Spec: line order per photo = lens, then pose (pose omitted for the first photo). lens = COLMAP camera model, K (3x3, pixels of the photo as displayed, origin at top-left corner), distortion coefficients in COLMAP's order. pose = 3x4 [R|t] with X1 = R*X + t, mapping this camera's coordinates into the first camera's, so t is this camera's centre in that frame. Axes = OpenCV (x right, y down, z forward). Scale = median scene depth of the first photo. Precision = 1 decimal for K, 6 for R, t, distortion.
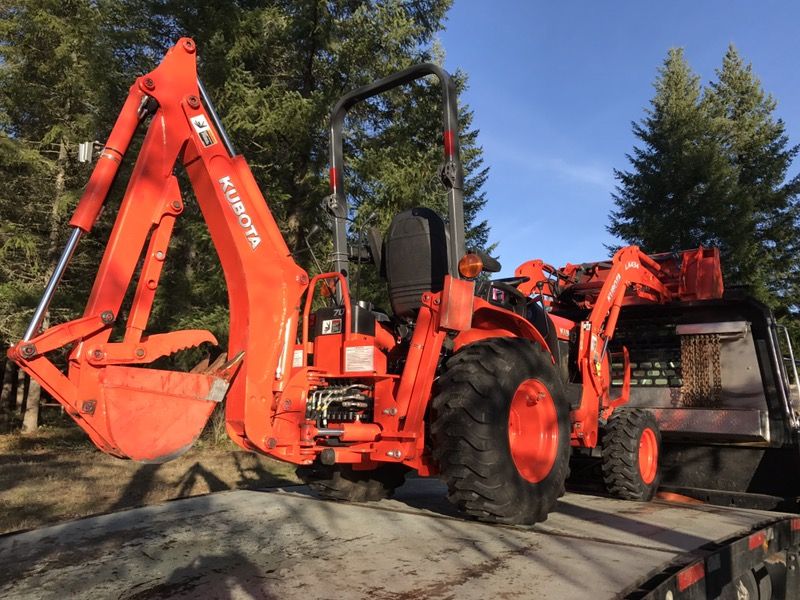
lens RADIAL K [[666.2, 0, 396.7], [0, 666.2, 297.9], [0, 0, 1]] dist [0.030223, -0.036986]
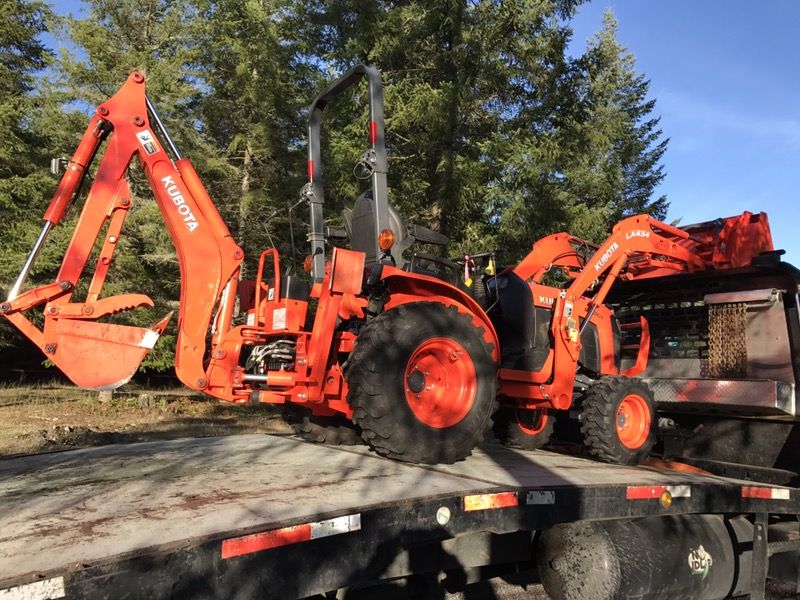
lens RADIAL K [[666.2, 0, 401.6], [0, 666.2, 300.3], [0, 0, 1]] dist [0.030223, -0.036986]
pose [[0.956156, -0.012574, -0.292589, 0.351562], [0.019595, 0.999586, 0.021080, 0.025103], [0.292203, -0.025890, 0.956006, -0.069106]]
